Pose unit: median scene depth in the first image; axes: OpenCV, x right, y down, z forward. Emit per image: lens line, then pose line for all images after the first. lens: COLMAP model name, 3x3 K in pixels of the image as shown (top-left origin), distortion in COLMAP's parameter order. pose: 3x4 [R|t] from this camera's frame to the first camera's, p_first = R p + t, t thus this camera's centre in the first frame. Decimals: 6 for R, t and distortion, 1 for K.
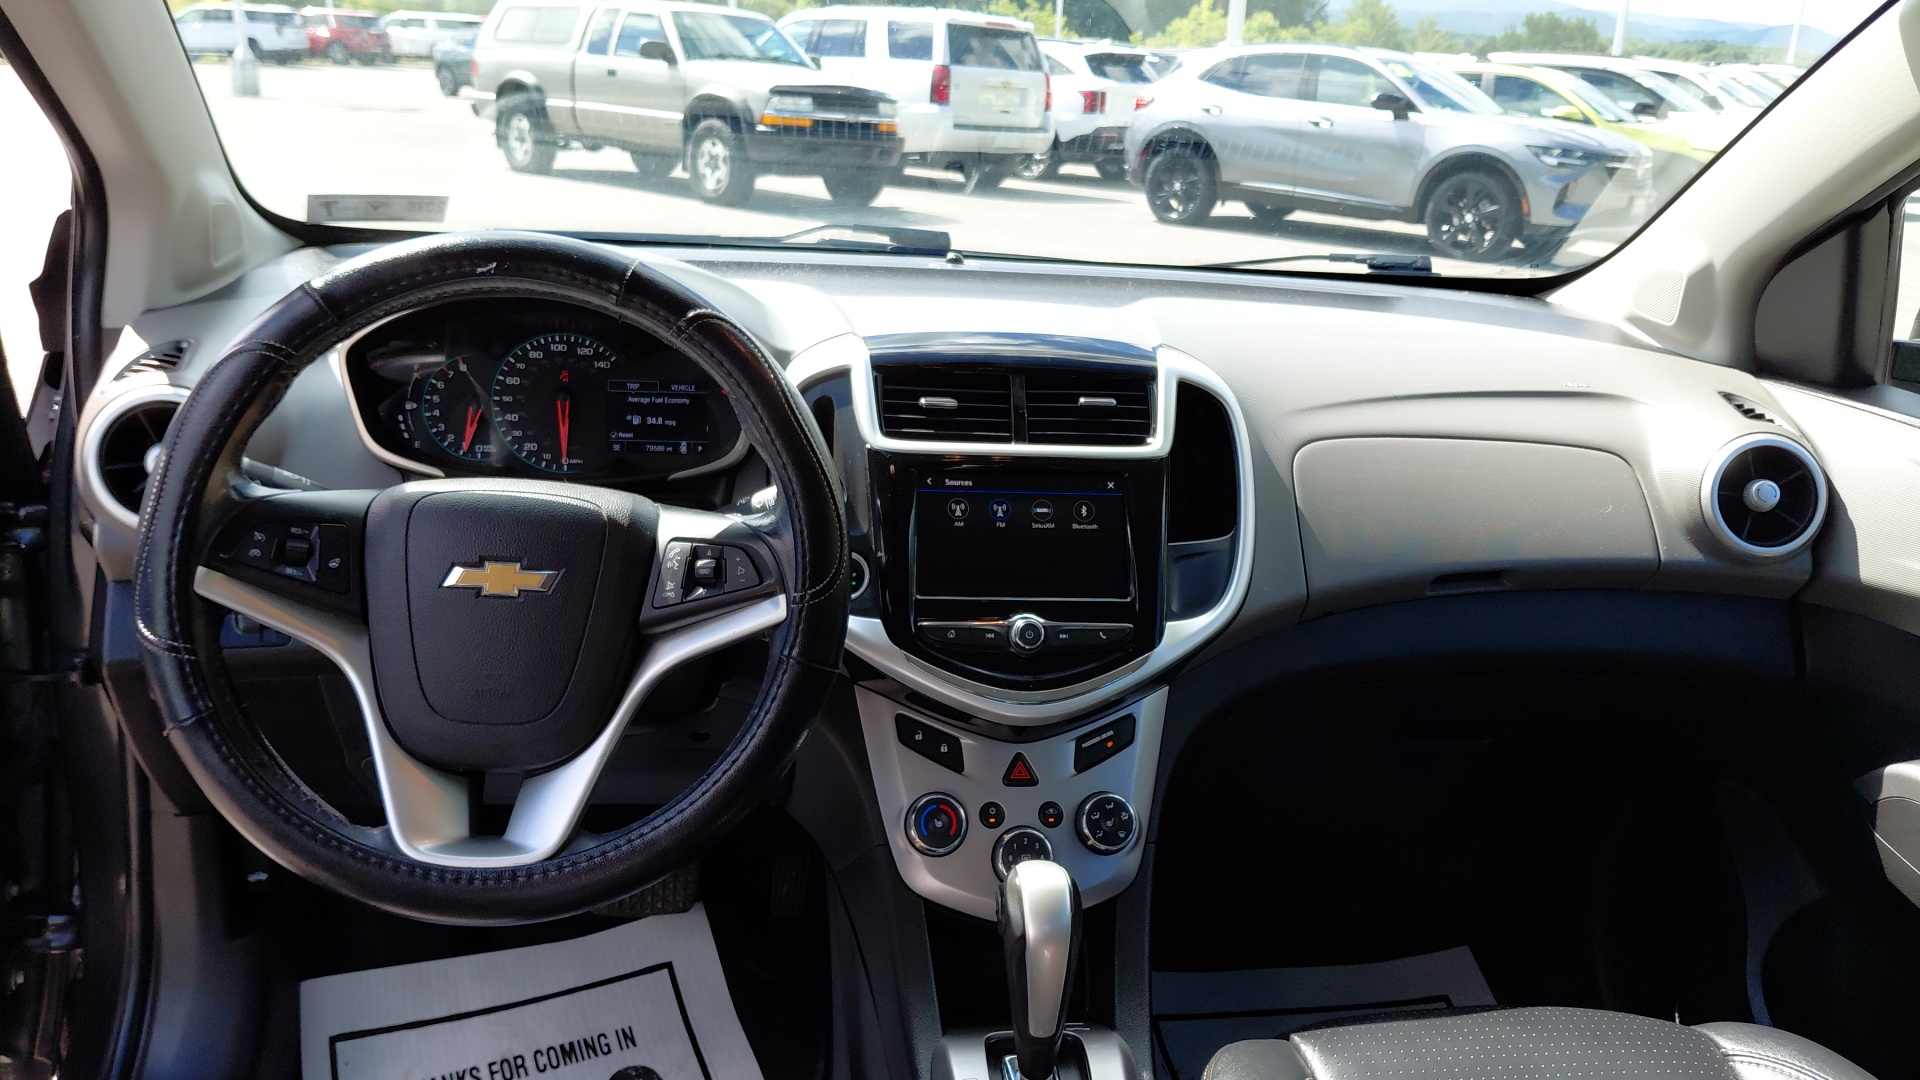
lens RADIAL K [[1414.0, 0, 967.7], [0, 1414.0, 531.5], [0, 0, 1]] dist [0.092316, -0.187960]
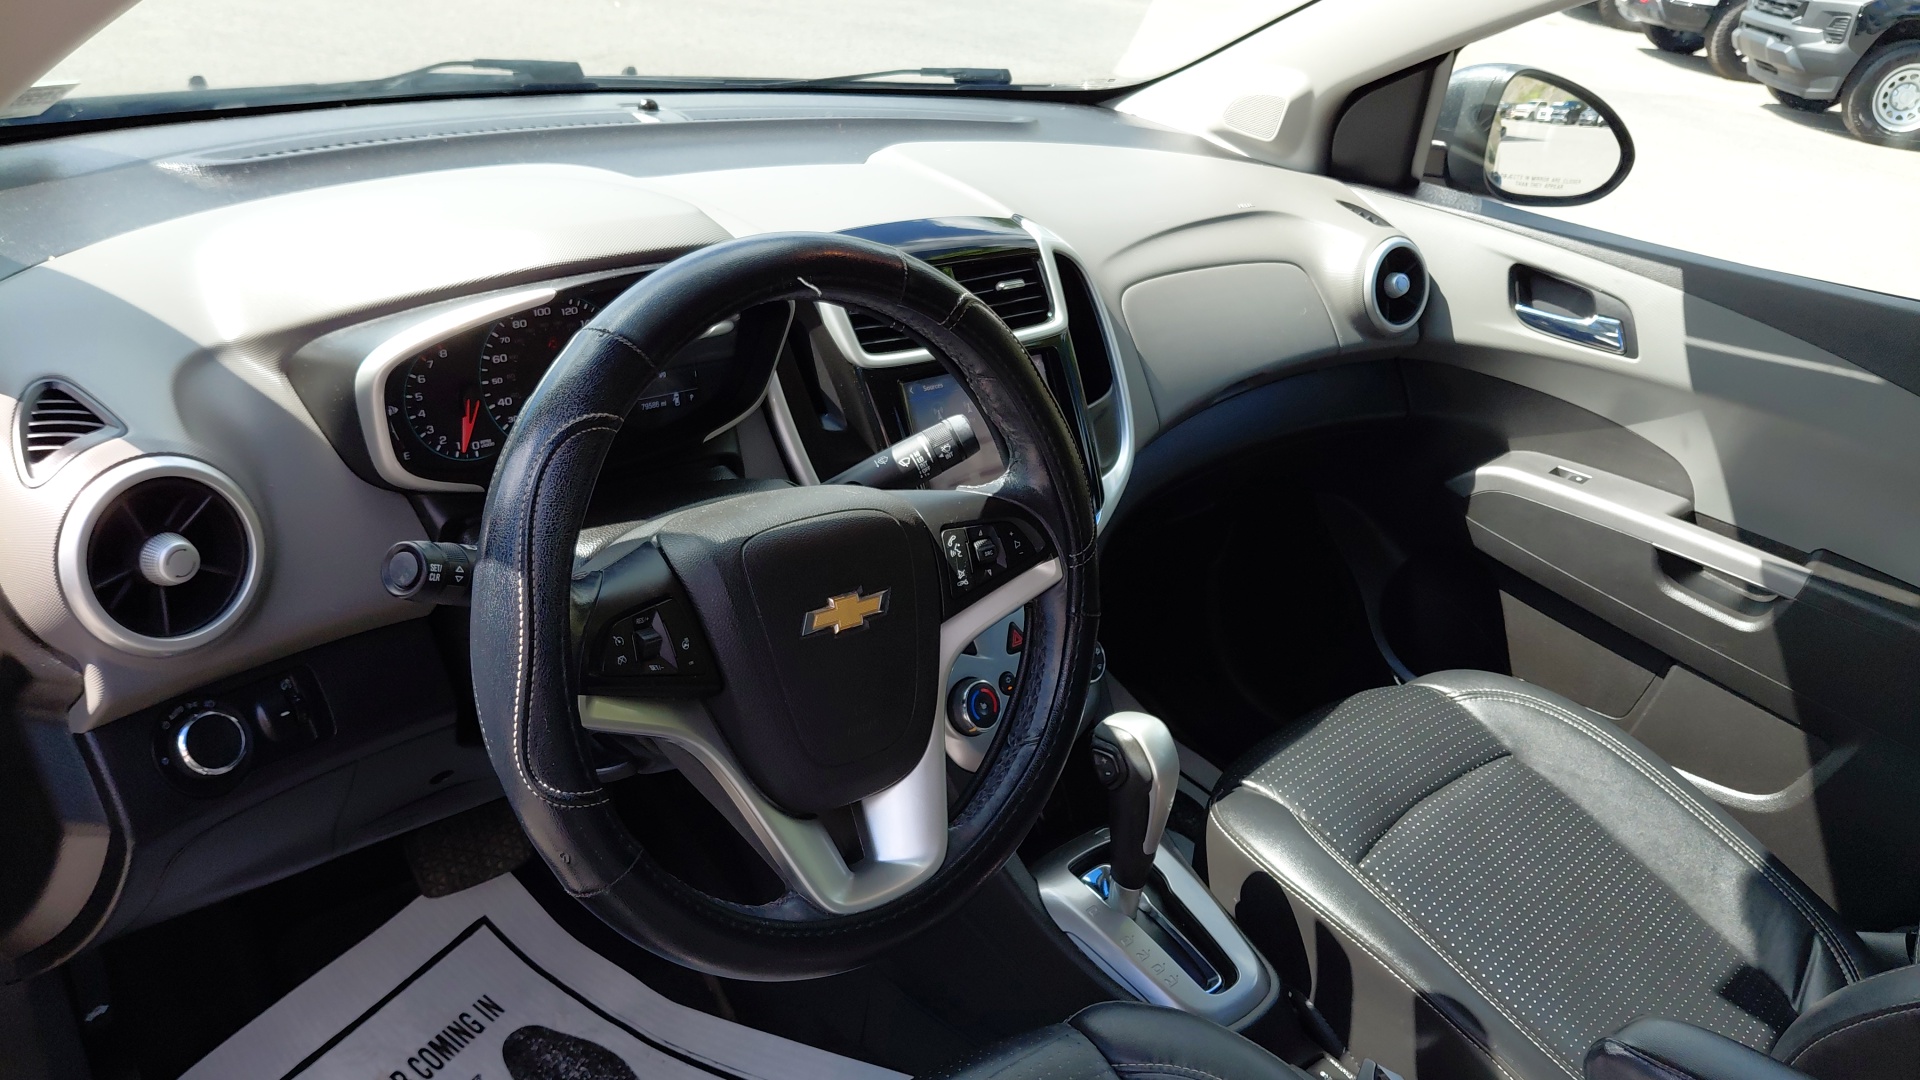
lens RADIAL K [[1414.0, 0, 967.7], [0, 1414.0, 531.5], [0, 0, 1]] dist [0.092316, -0.187960]
pose [[0.811831, -0.224311, 0.539088, -0.559096], [0.110903, 0.965695, 0.234806, -0.170477], [-0.573264, -0.130836, 0.808858, 0.149681]]
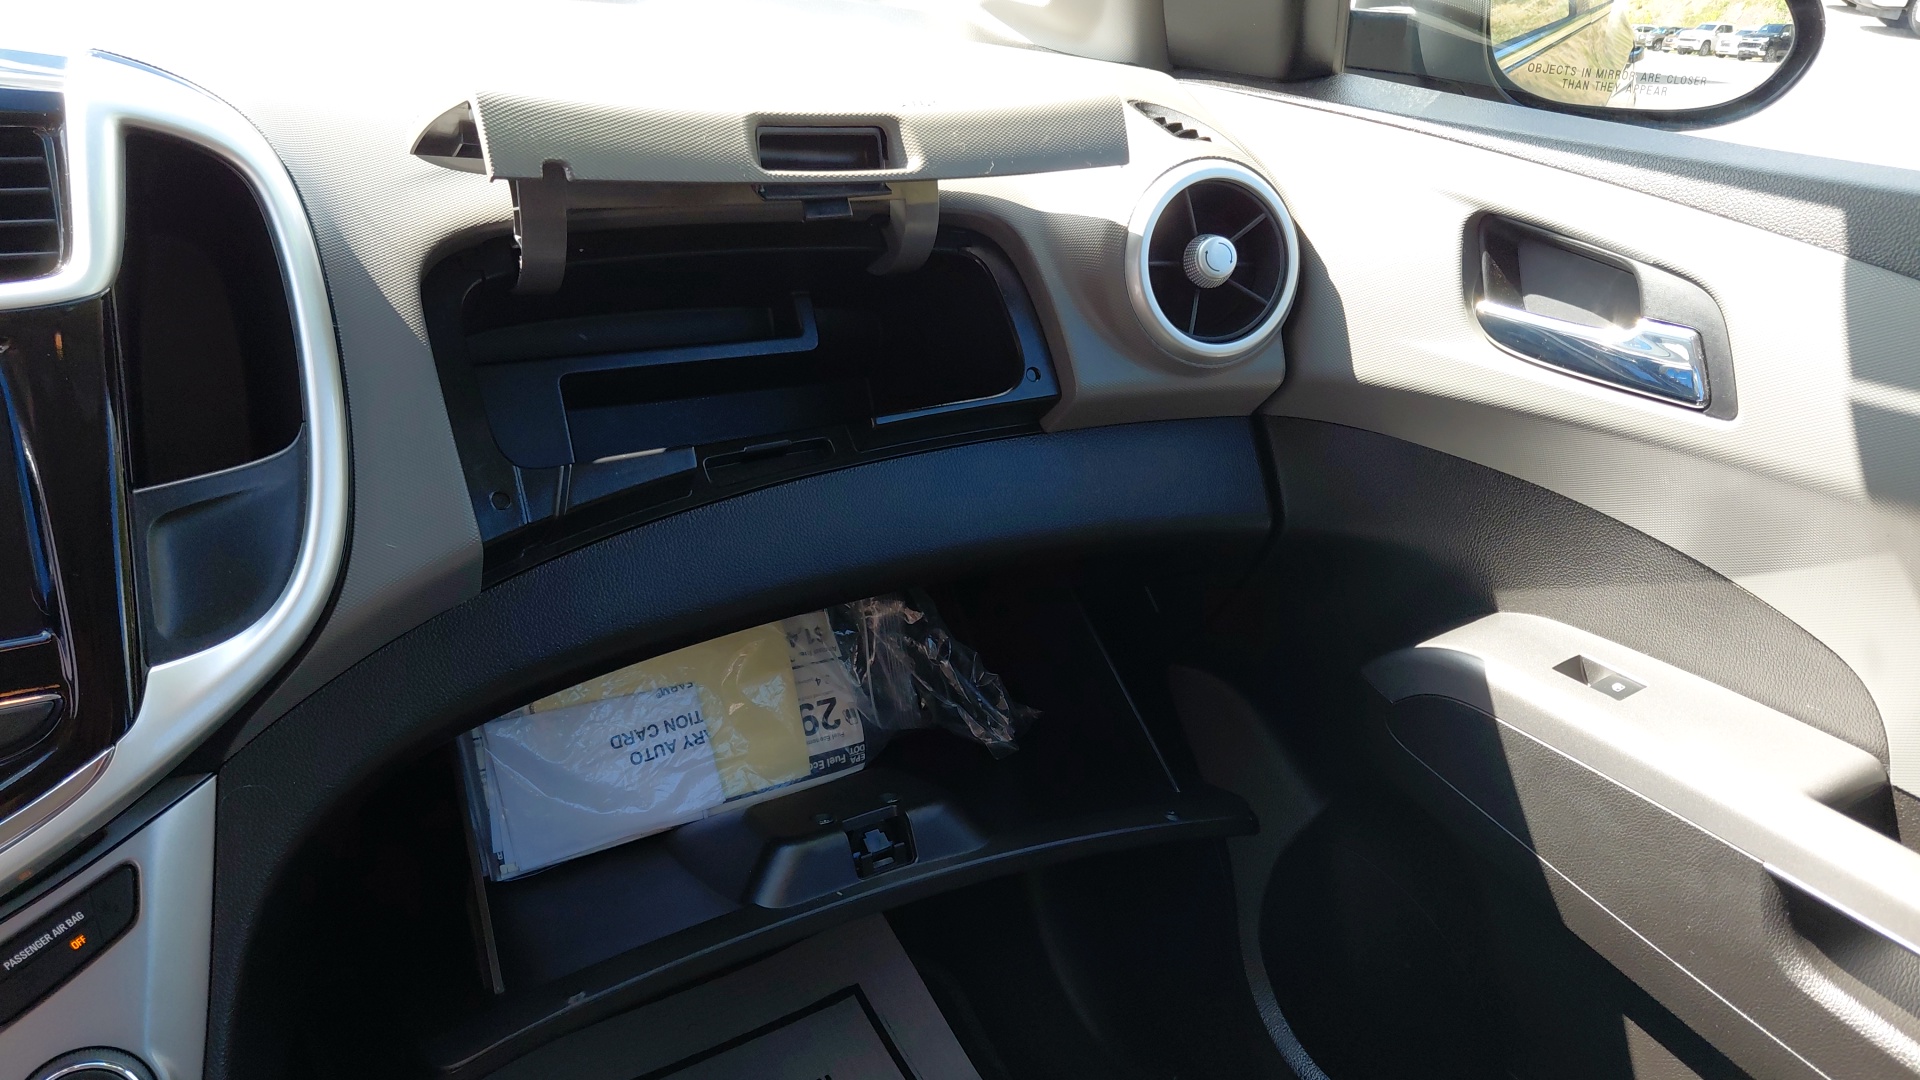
lens RADIAL K [[1422.8, 0, 915.7], [0, 1422.8, 548.4], [0, 0, 1]] dist [0.048577, -0.148145]
pose [[0.921817, -0.164126, 0.351163, 0.212357], [0.110960, 0.979754, 0.166642, -0.021752], [-0.371404, -0.114649, 0.921366, 0.496930]]
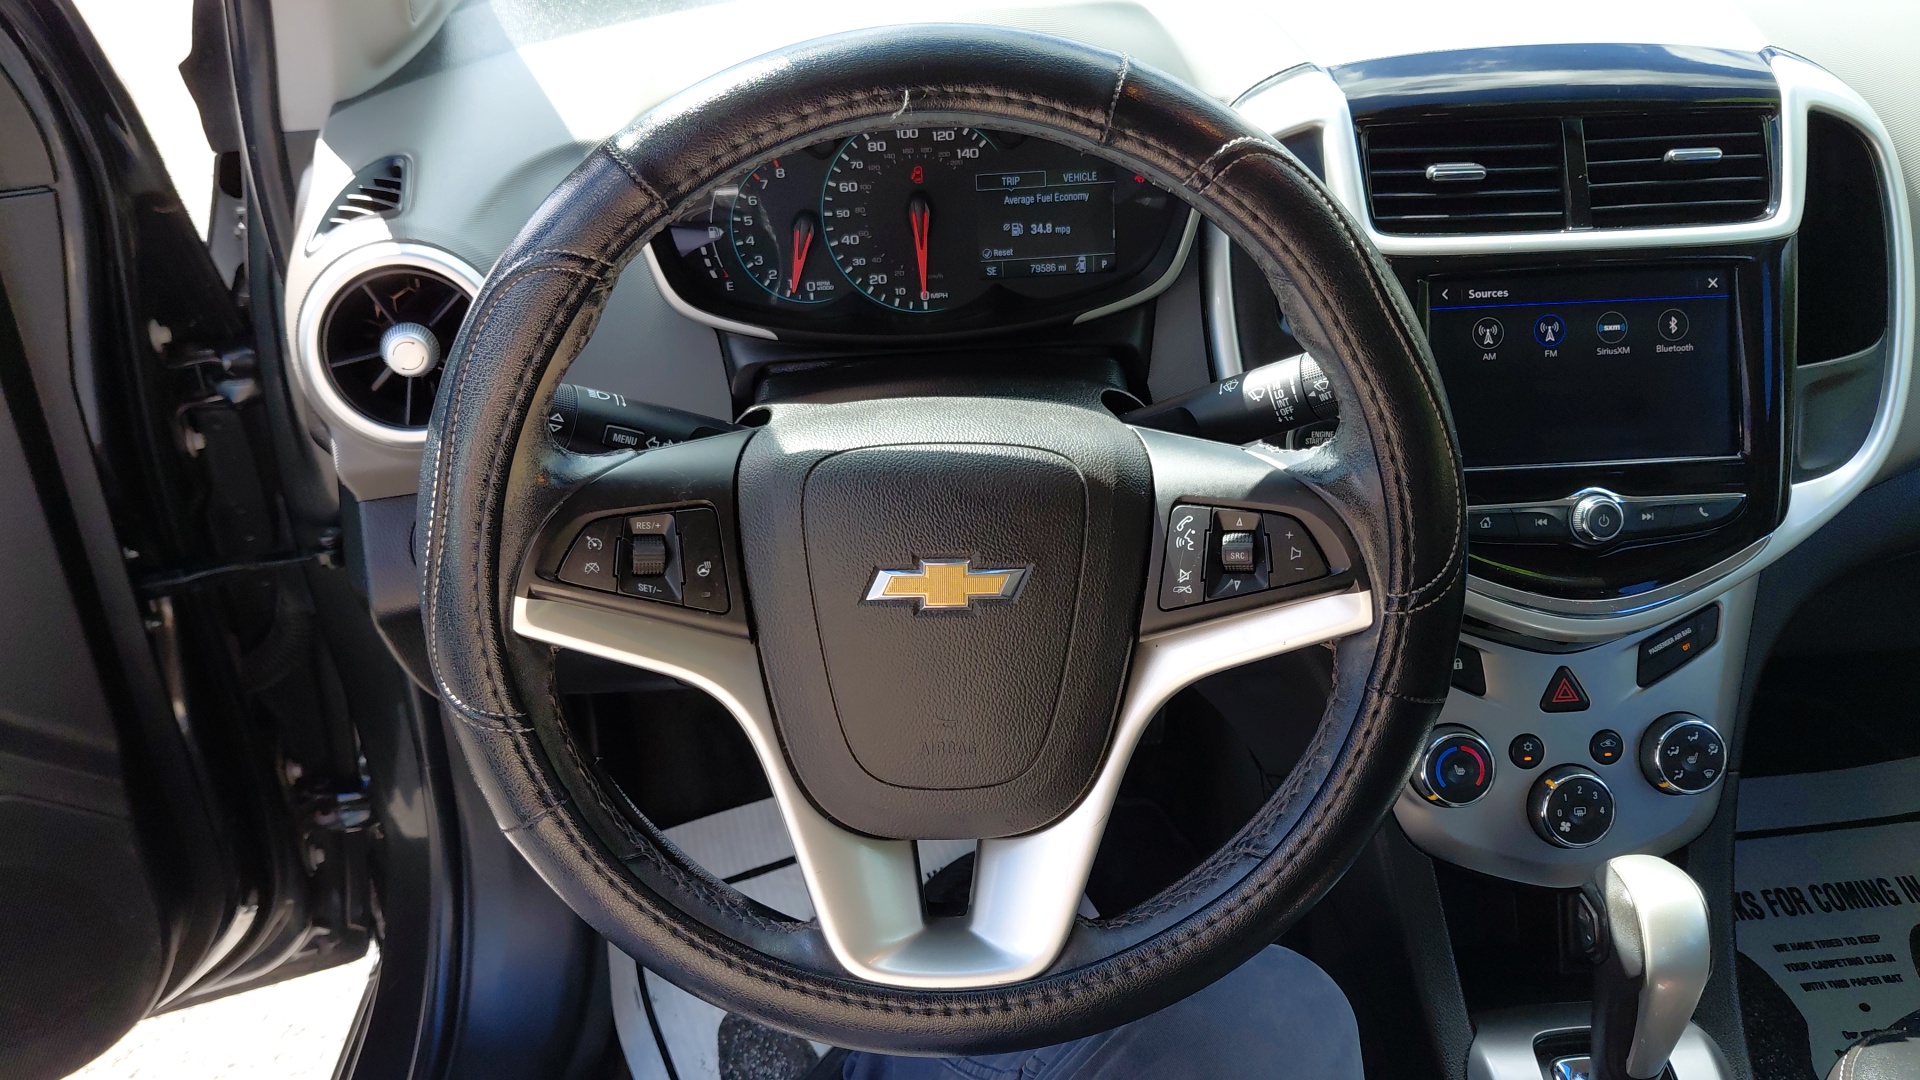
lens RADIAL K [[1418.5, 0, 967.8], [0, 1418.5, 542.3], [0, 0, 1]] dist [0.150552, -0.299494]
pose [[0.991914, -0.023111, -0.124787, -0.172270], [0.056784, 0.960185, 0.273533, -0.124869], [0.113496, -0.278407, 0.953734, 0.274303]]
